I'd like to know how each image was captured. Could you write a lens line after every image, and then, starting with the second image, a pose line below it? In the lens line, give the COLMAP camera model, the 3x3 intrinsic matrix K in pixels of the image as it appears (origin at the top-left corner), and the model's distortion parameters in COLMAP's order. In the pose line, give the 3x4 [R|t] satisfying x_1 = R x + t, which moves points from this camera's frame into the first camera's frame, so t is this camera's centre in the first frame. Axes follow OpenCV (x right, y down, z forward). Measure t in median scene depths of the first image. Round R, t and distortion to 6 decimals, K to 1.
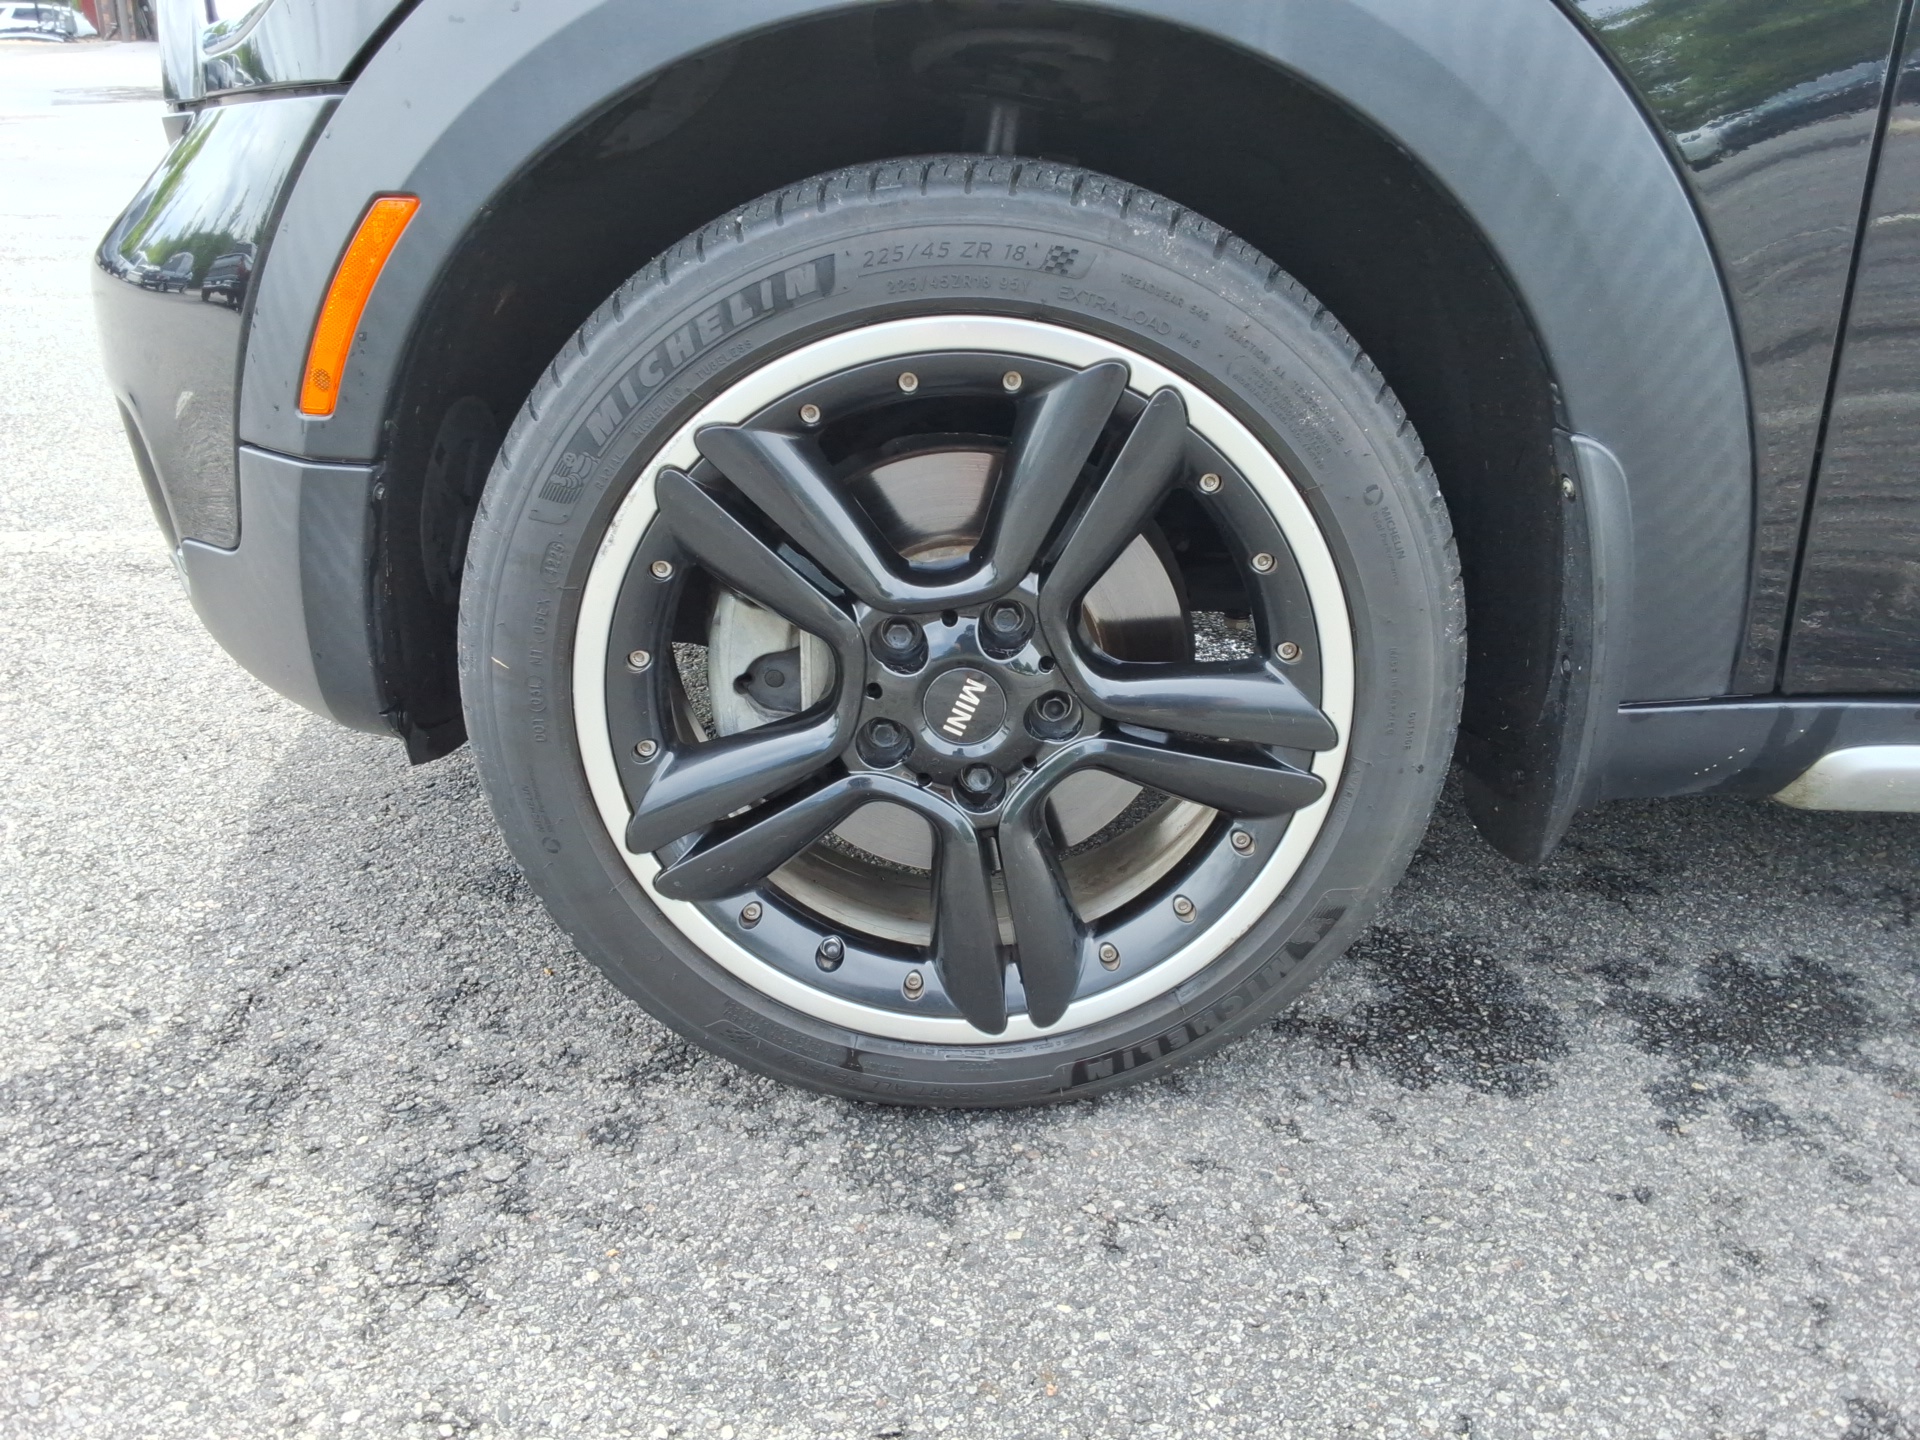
lens RADIAL K [[1530.8, 0, 974.1], [0, 1530.8, 691.3], [0, 0, 1]] dist [0.125827, -0.204508]
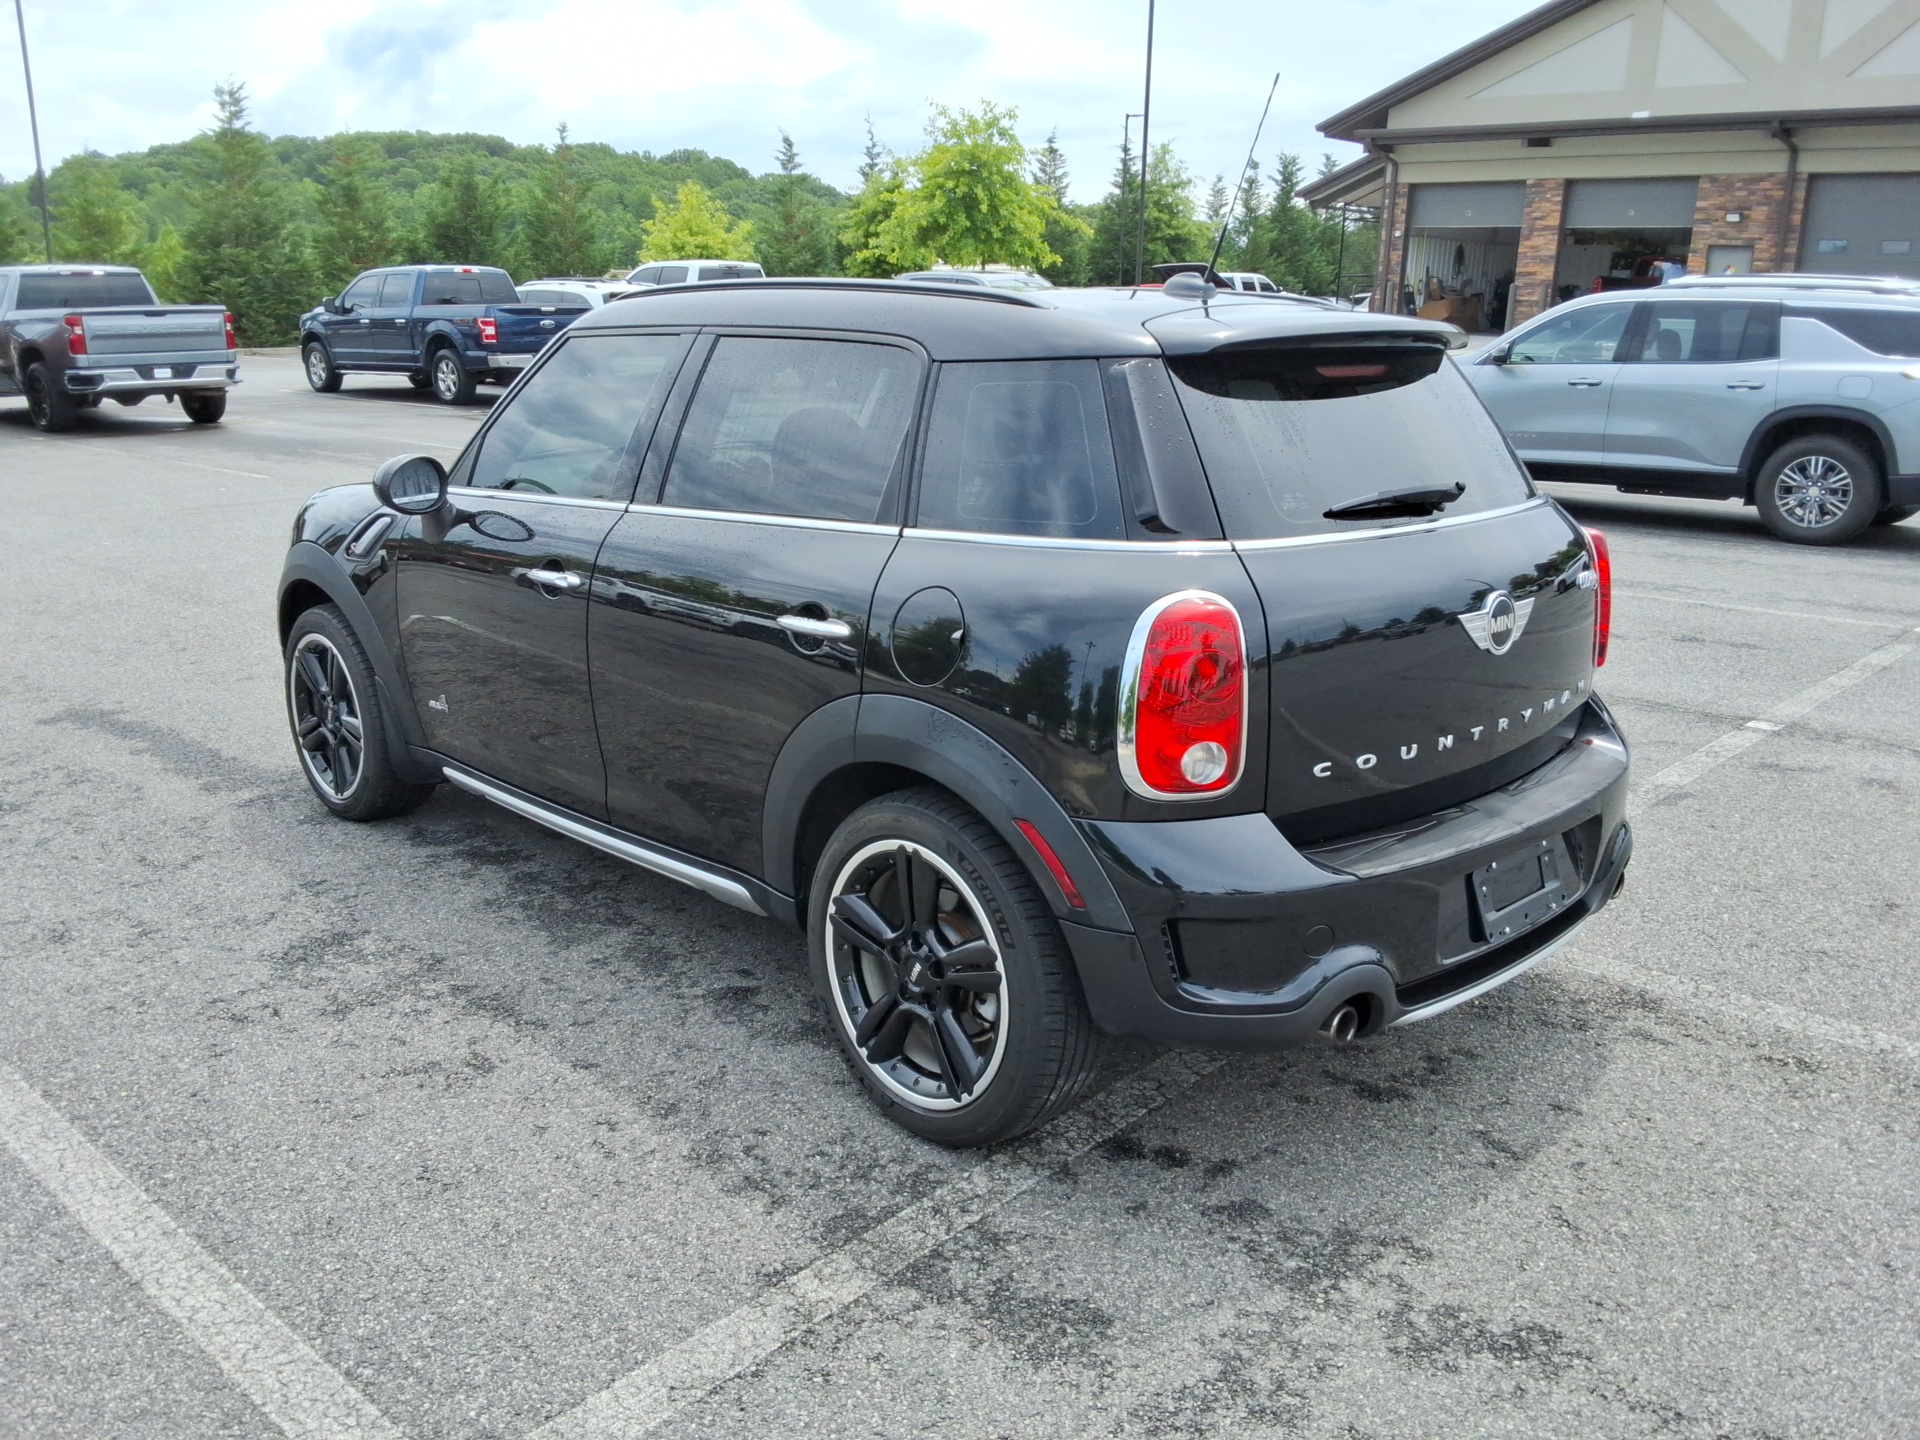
lens RADIAL K [[1530.8, 0, 974.1], [0, 1530.8, 691.3], [0, 0, 1]] dist [0.125827, -0.204508]
pose [[0.695179, 0.148157, -0.703403, 4.489958], [-0.248302, 0.967791, -0.041555, -0.339301], [0.674591, 0.203545, 0.709575, -0.996549]]
